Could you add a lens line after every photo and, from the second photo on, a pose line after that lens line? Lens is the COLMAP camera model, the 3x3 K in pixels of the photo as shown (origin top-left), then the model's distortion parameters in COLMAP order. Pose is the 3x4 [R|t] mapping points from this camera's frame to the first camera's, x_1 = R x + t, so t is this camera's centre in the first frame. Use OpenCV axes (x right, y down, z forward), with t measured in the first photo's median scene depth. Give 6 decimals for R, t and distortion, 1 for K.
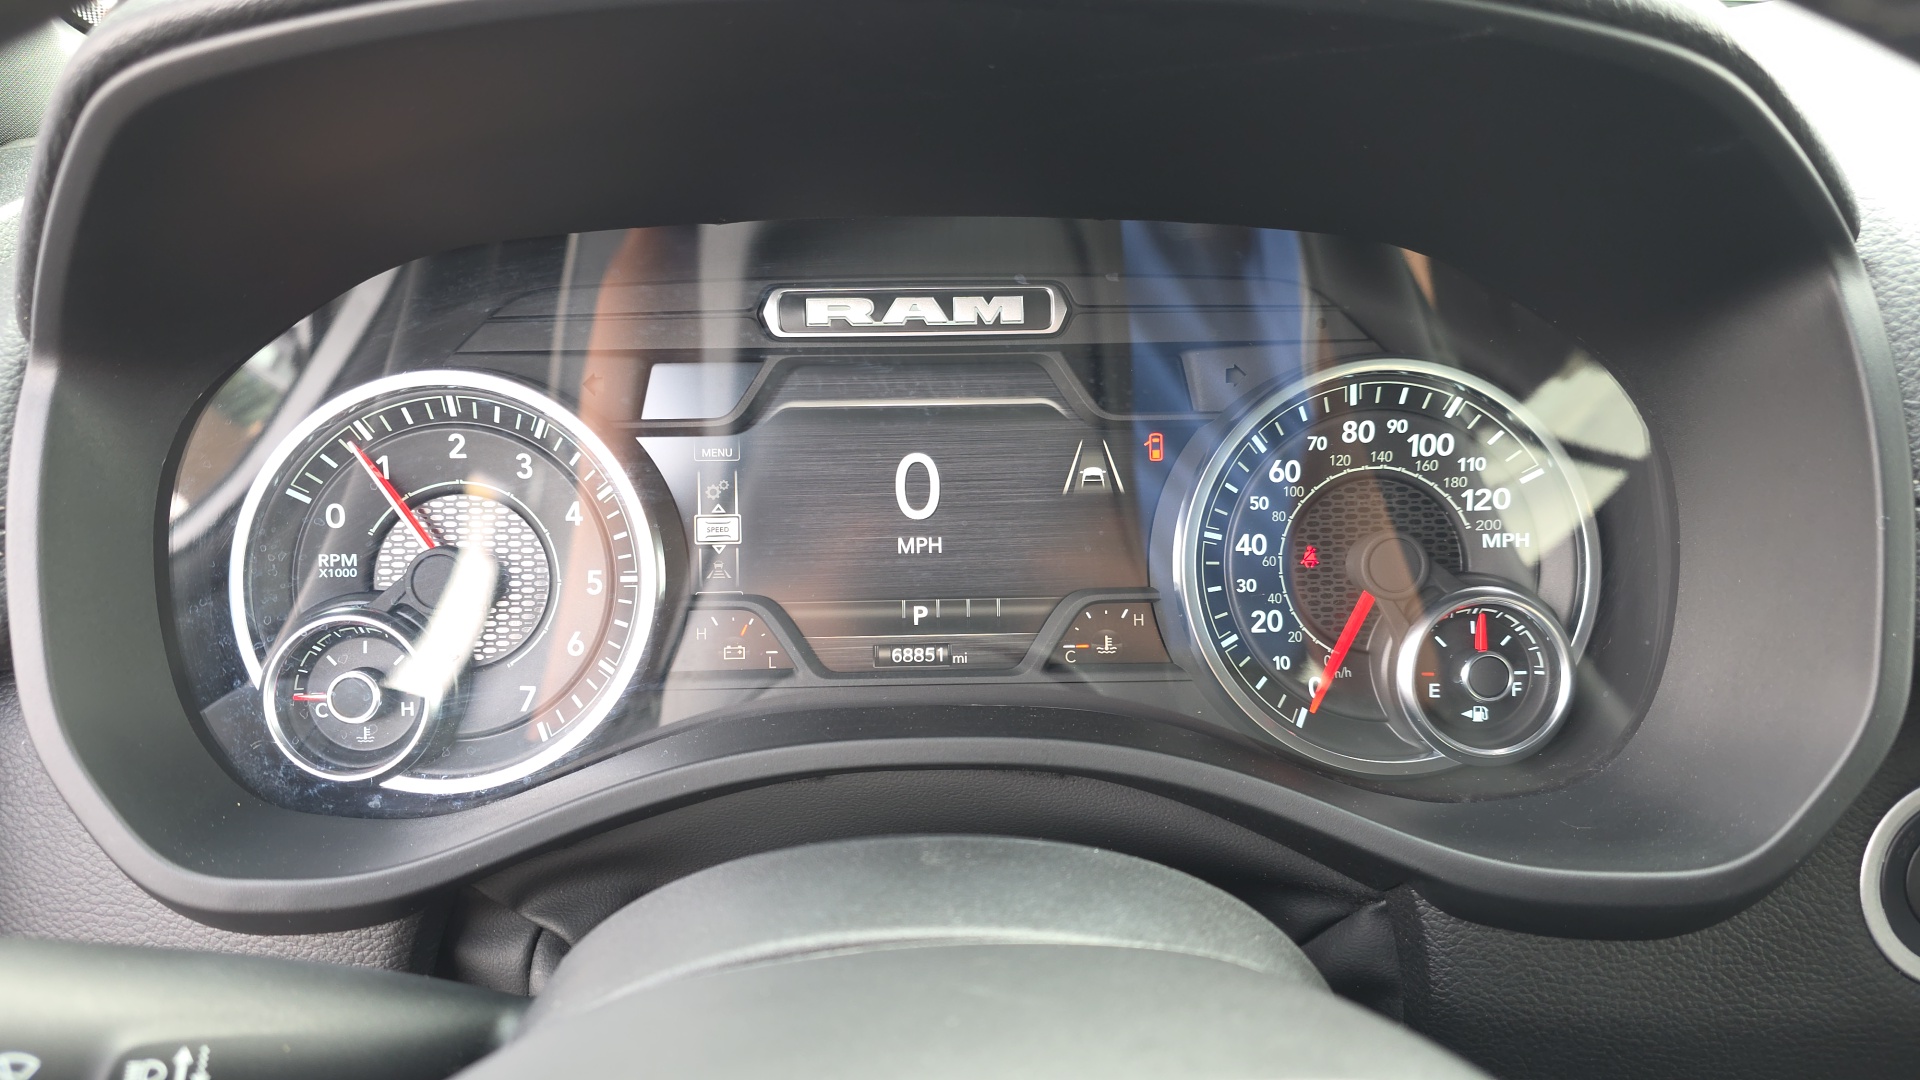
lens RADIAL K [[1362.7, 0, 960.0], [0, 1362.7, 540.0], [0, 0, 1]] dist [0.043598, -0.081416]
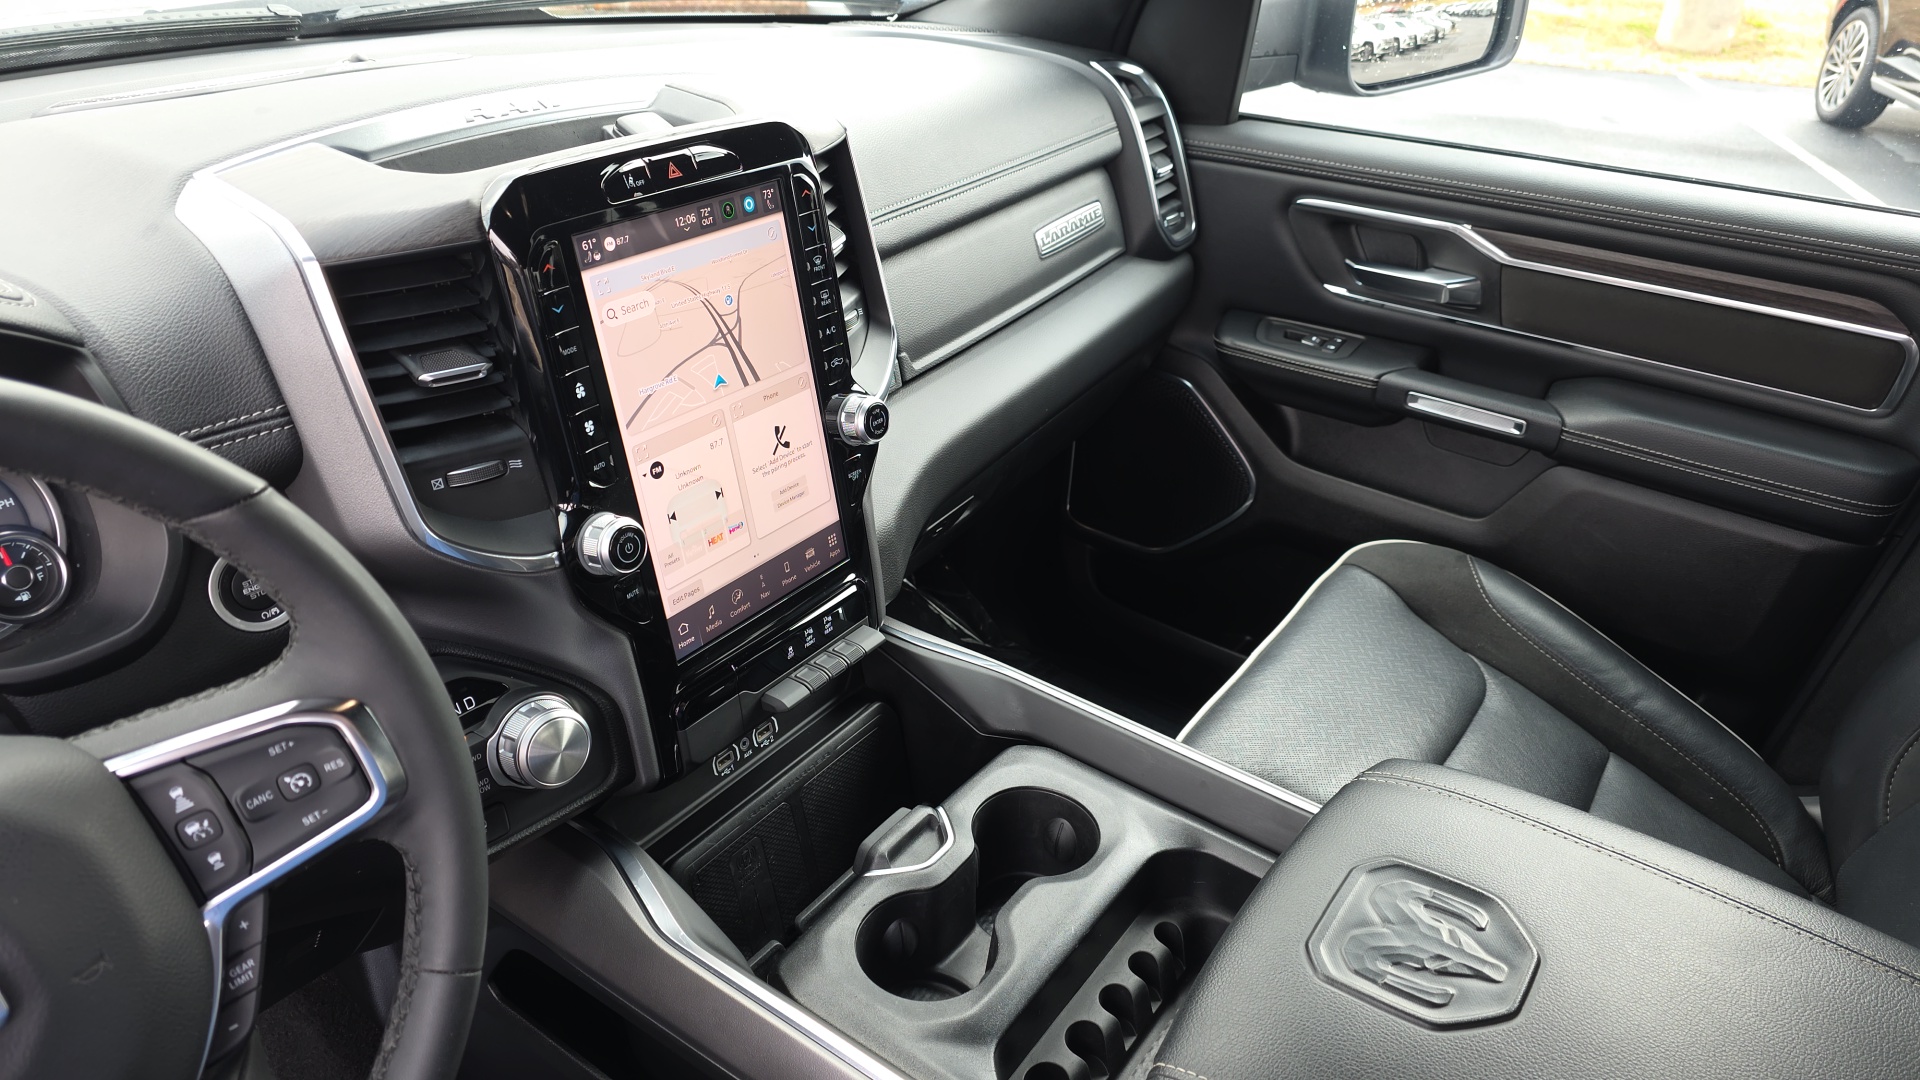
lens RADIAL K [[1295.8, 0, 952.2], [0, 1295.8, 541.1], [0, 0, 1]] dist [0.062109, -0.057593]
pose [[0.608982, -0.371753, 0.700672, -0.087905], [0.251120, 0.928289, 0.274261, -0.121212], [-0.752383, 0.008932, 0.658665, -1.162884]]
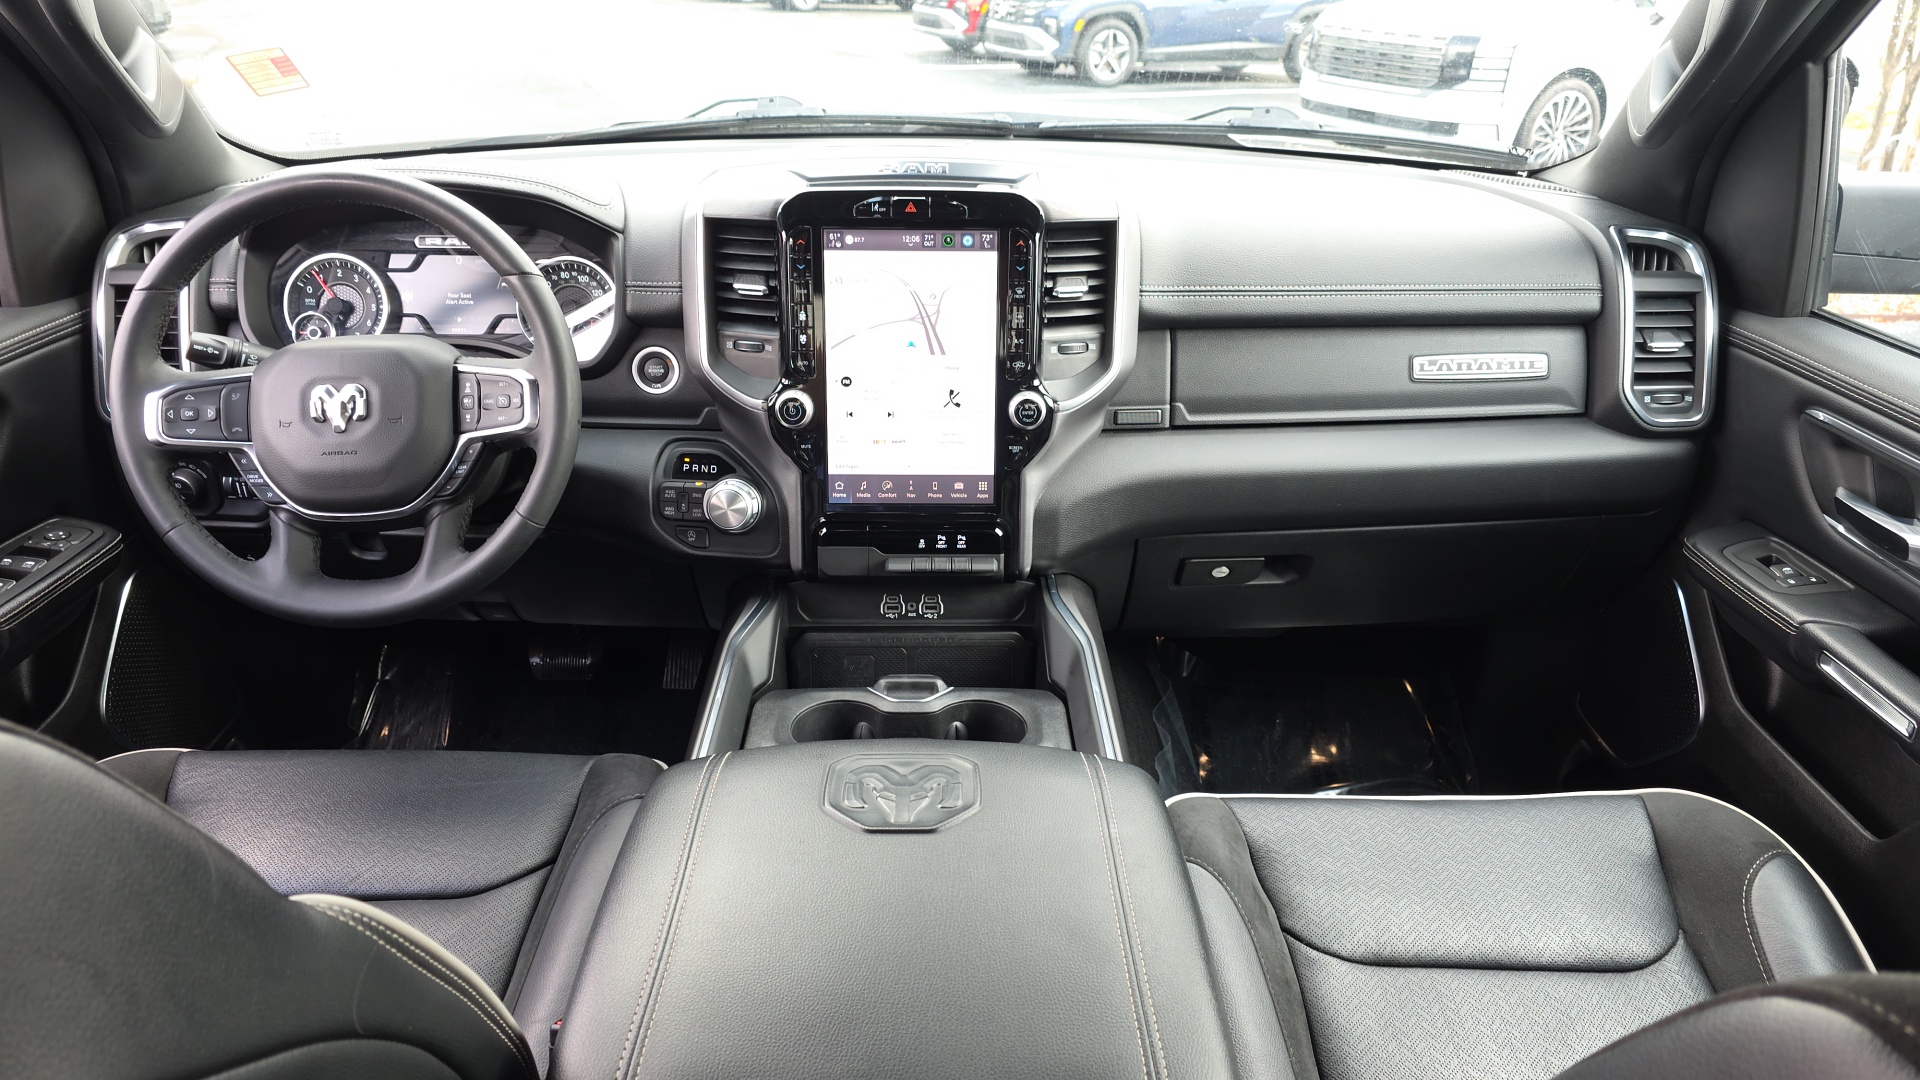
lens RADIAL K [[1271.1, 0, 933.4], [0, 1271.1, 535.8], [0, 0, 1]] dist [0.098710, -0.133801]
pose [[0.999651, 0.021036, -0.016006, 1.459264], [-0.019997, 0.997842, 0.062540, 0.430927], [0.017287, -0.062198, 0.997914, -2.817576]]
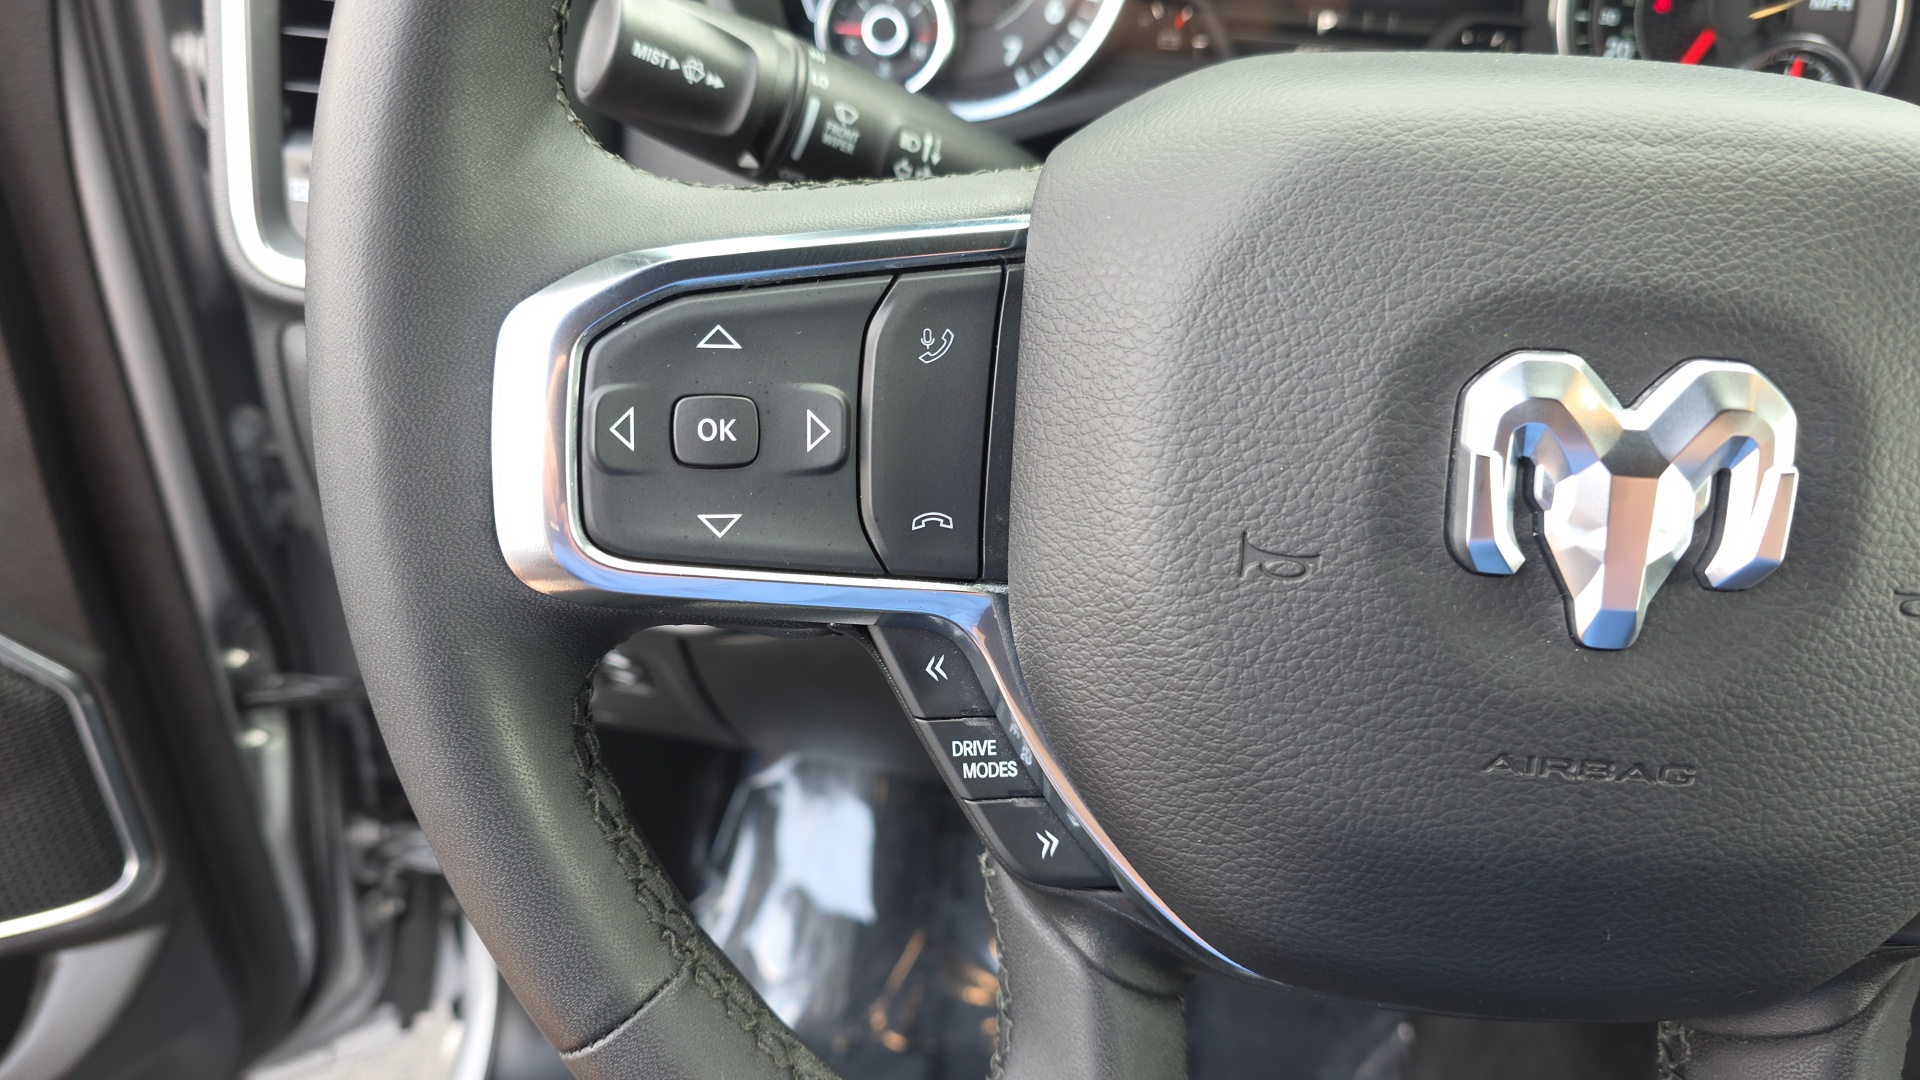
lens RADIAL K [[1362.7, 0, 960.0], [0, 1362.7, 540.0], [0, 0, 1]] dist [0.043598, -0.081416]
pose [[0.989821, 0.123470, -0.070784, -0.216211], [-0.104351, 0.967821, 0.228984, 0.266646], [0.096779, -0.219266, 0.970853, -0.333135]]
